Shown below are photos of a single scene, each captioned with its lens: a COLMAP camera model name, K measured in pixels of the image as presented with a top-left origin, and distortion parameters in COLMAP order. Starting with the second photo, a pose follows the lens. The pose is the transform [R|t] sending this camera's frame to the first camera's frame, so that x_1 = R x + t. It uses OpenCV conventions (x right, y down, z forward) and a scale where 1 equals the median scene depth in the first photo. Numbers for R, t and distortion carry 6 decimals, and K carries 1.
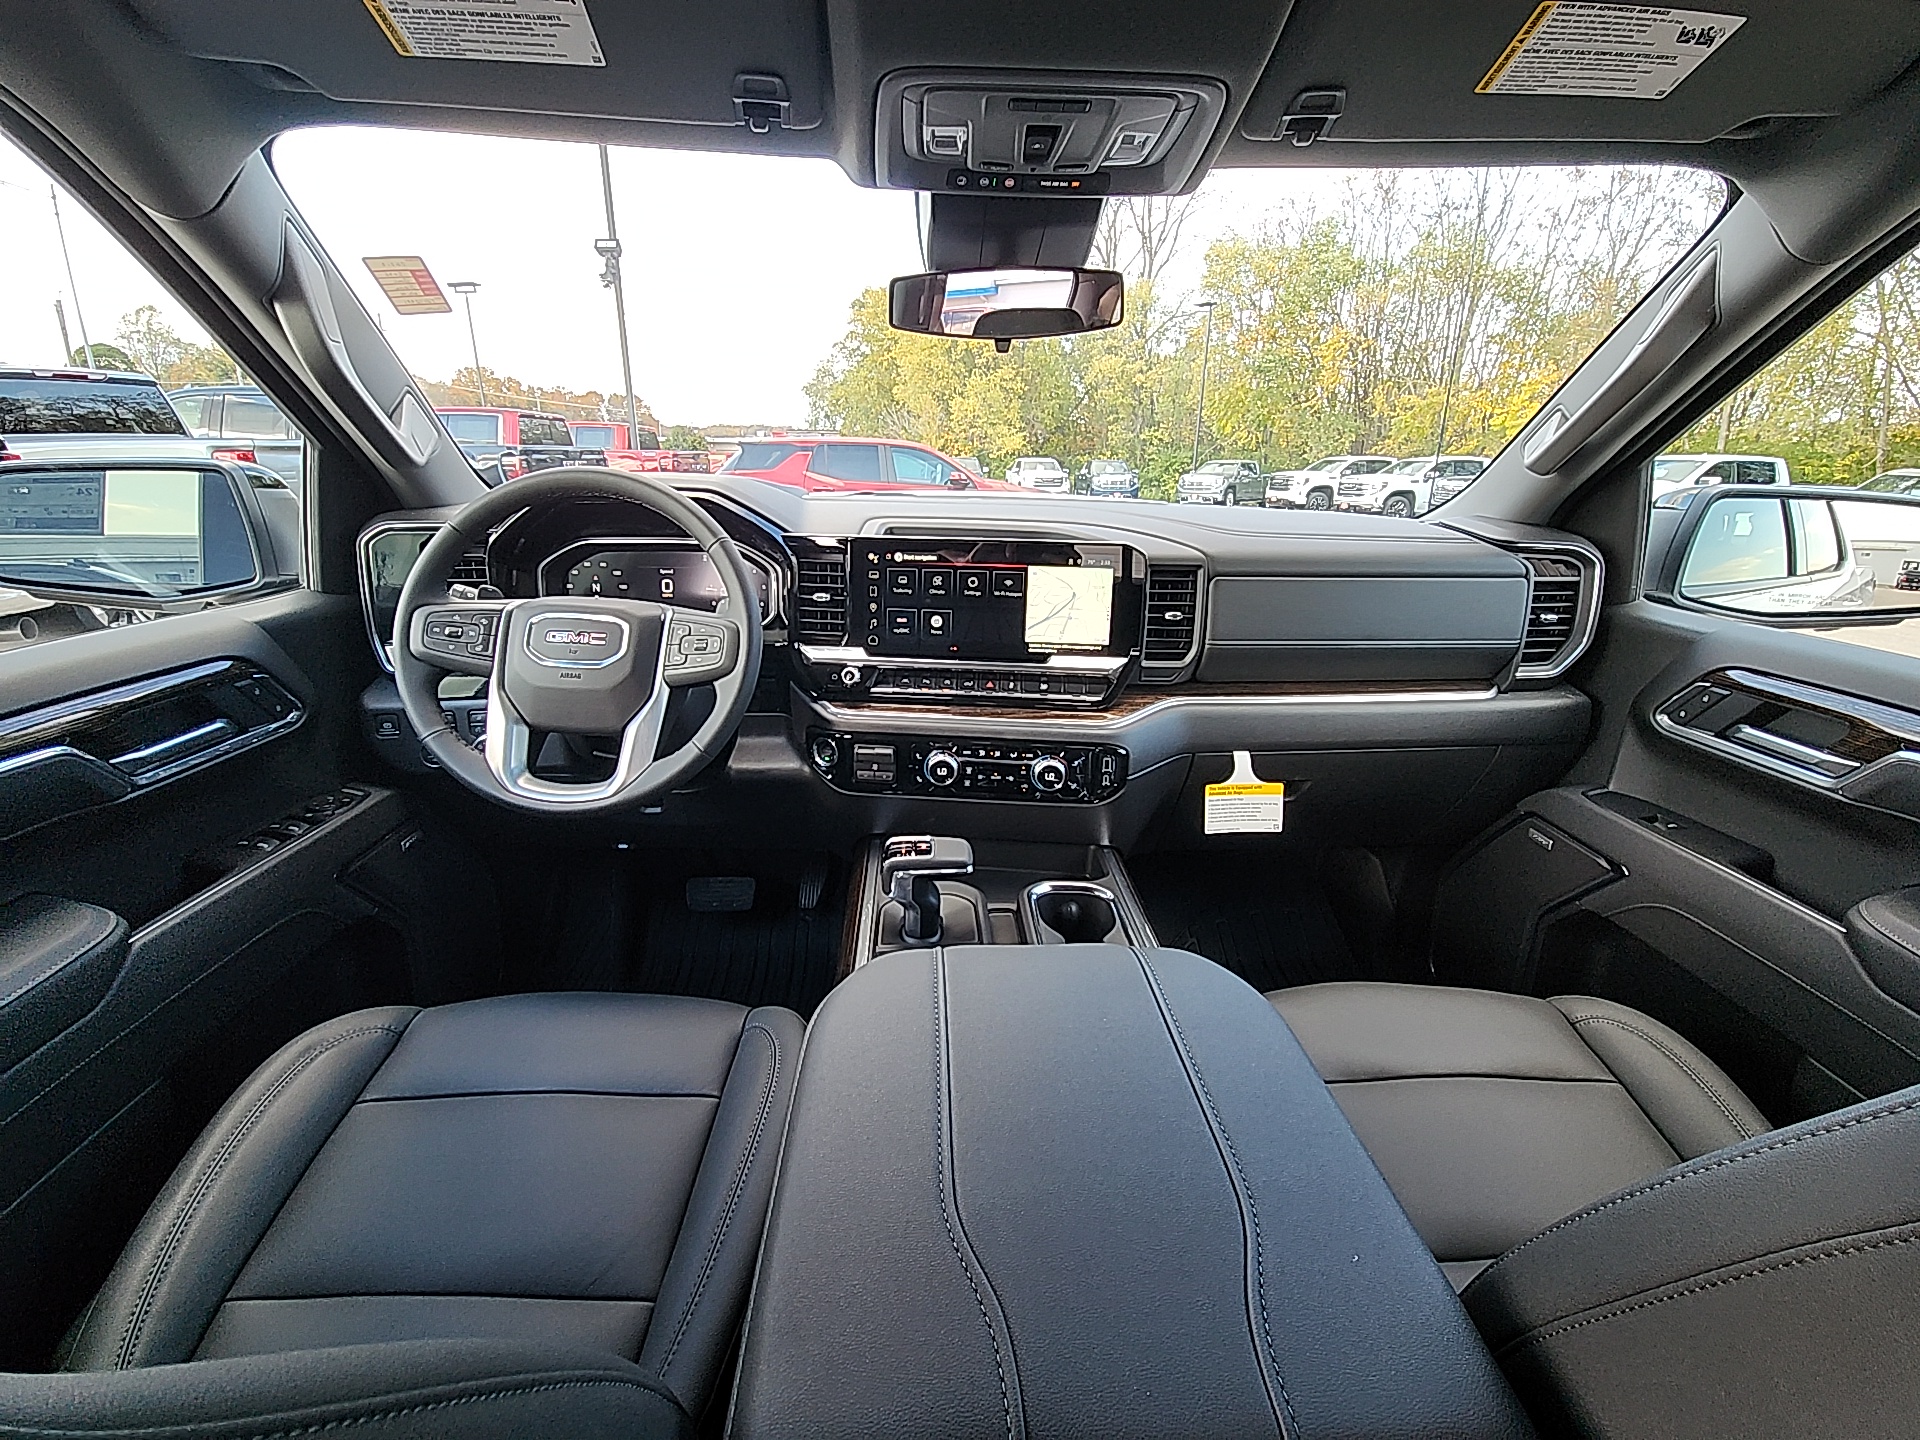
lens RADIAL K [[781.0, 0, 955.9], [0, 781.0, 698.6], [0, 0, 1]] dist [0.001350, -0.005114]
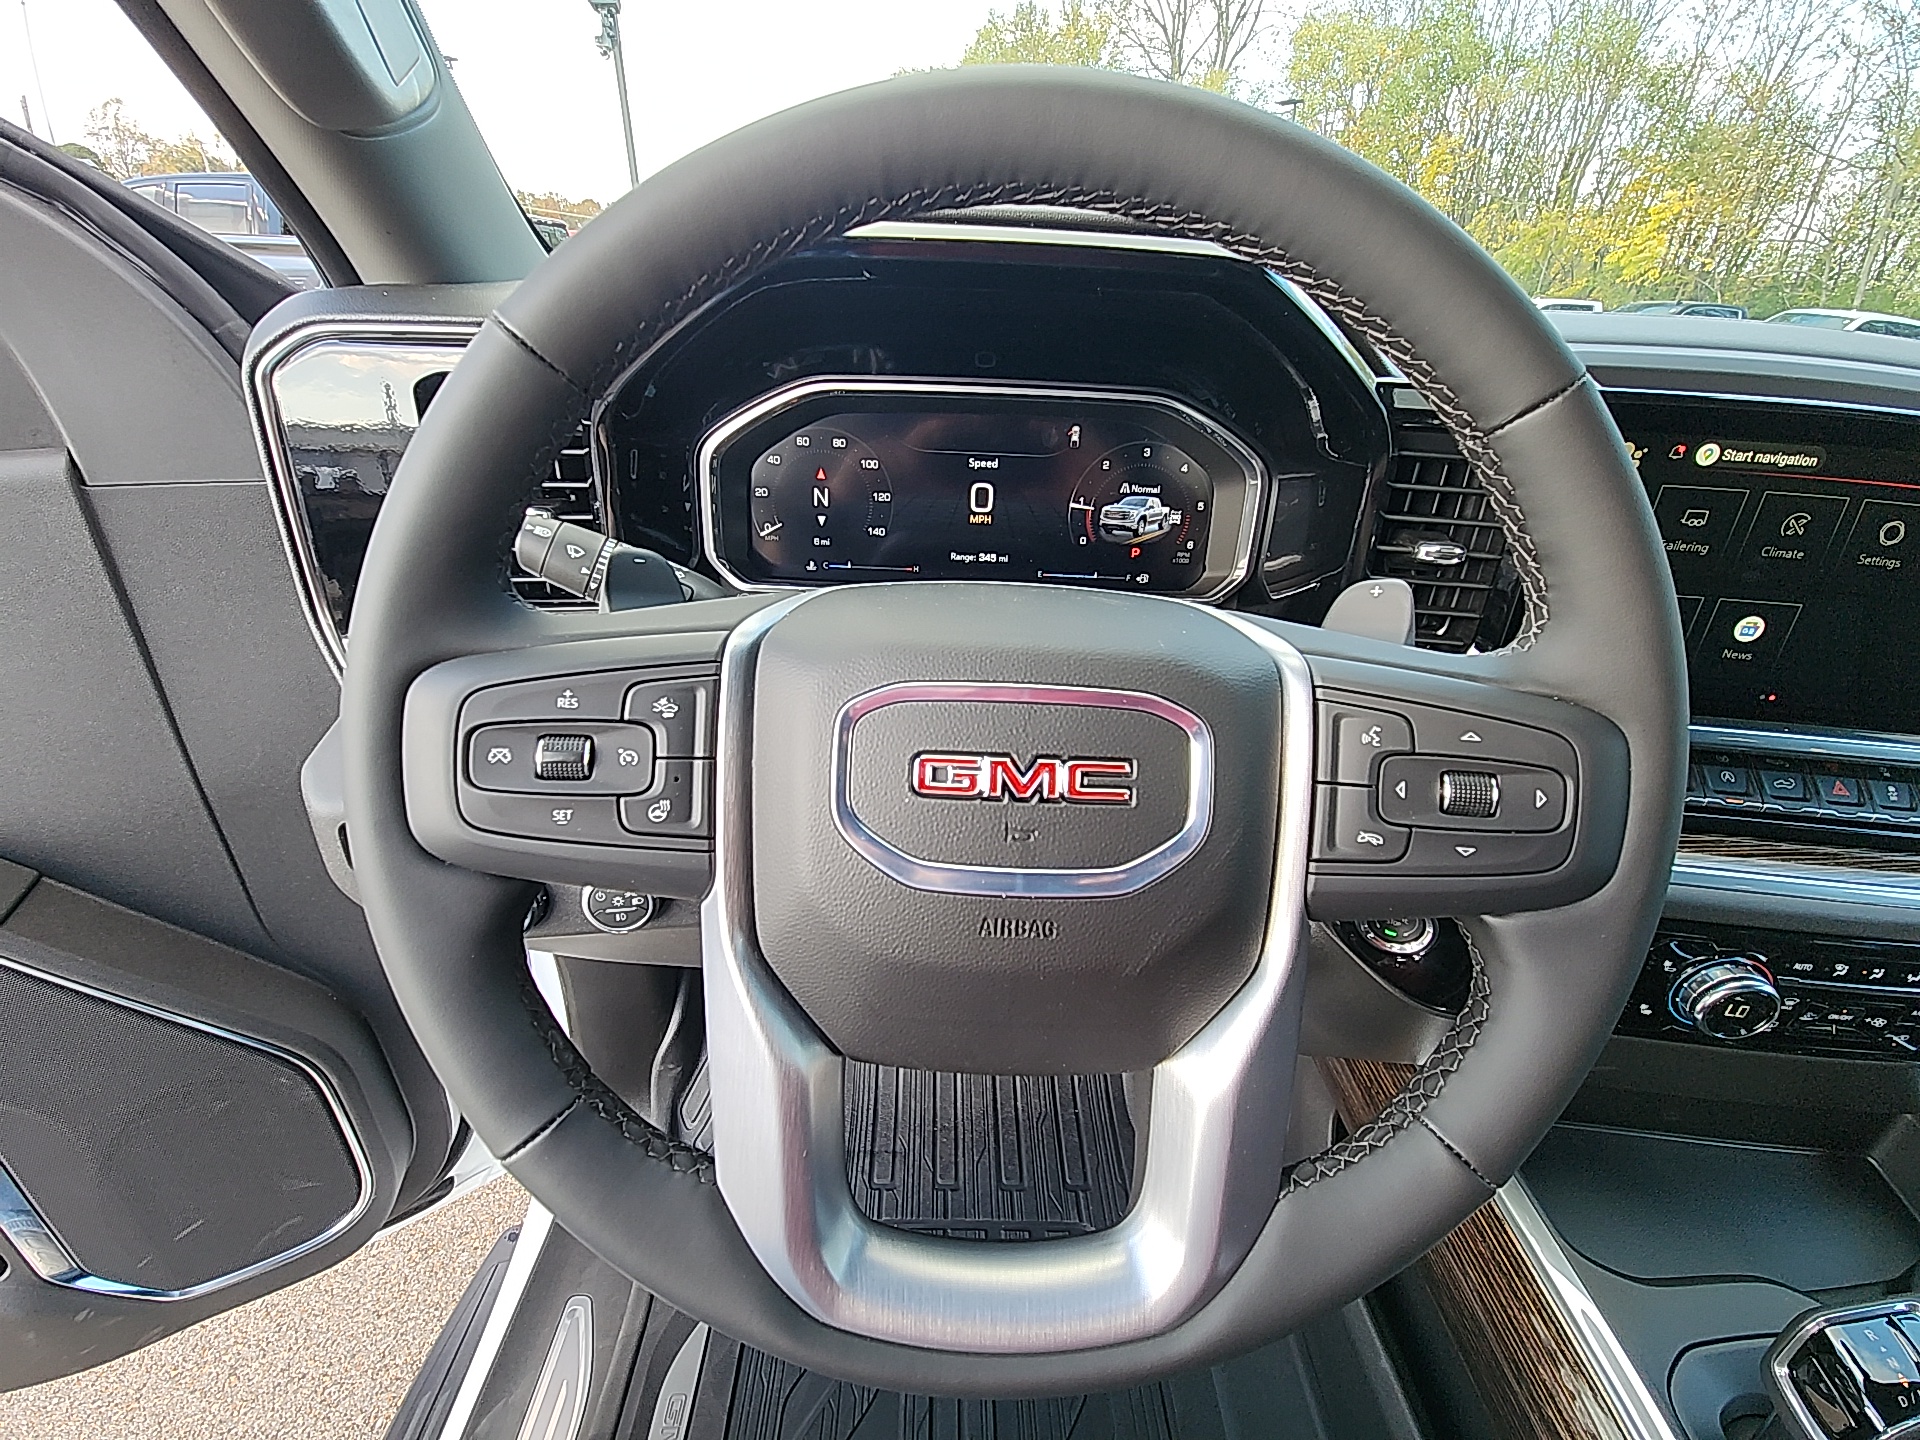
lens RADIAL K [[768.4, 0, 951.0], [0, 768.4, 701.9], [0, 0, 1]] dist [0.030451, -0.022059]
pose [[0.999279, 0.033107, -0.018577, -0.414721], [-0.028971, 0.981280, 0.190396, -0.125712], [0.024532, -0.189721, 0.981532, 0.611659]]
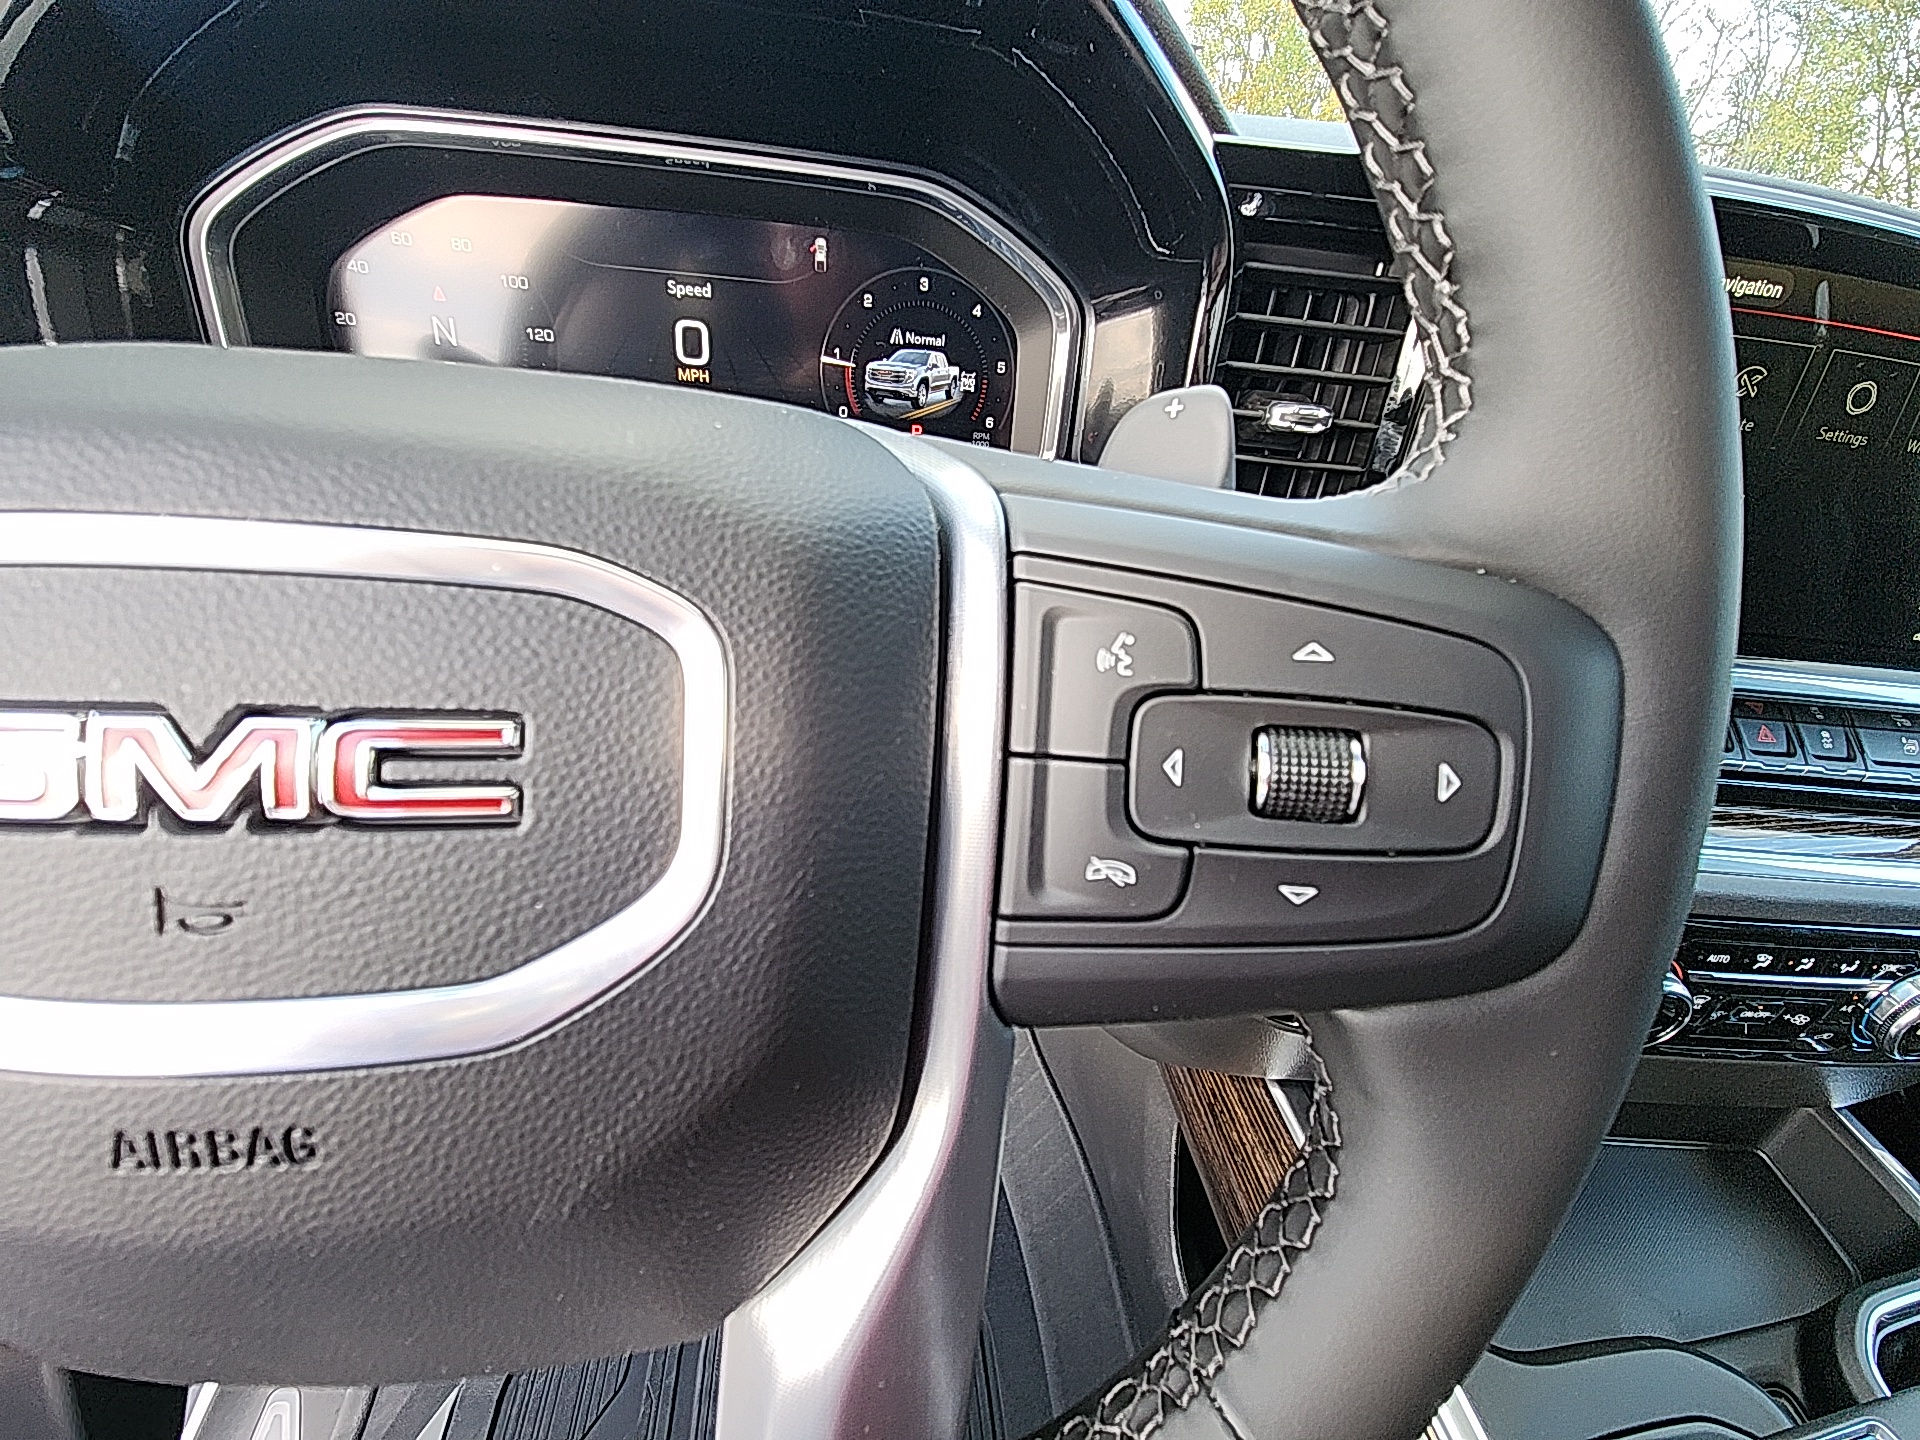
lens RADIAL K [[771.1, 0, 945.9], [0, 771.1, 704.6], [0, 0, 1]] dist [0.020923, -0.018373]
pose [[0.994902, 0.018679, 0.099098, -0.329562], [-0.042657, 0.968401, 0.245722, -0.094788], [-0.091376, -0.248696, 0.964262, 0.733135]]
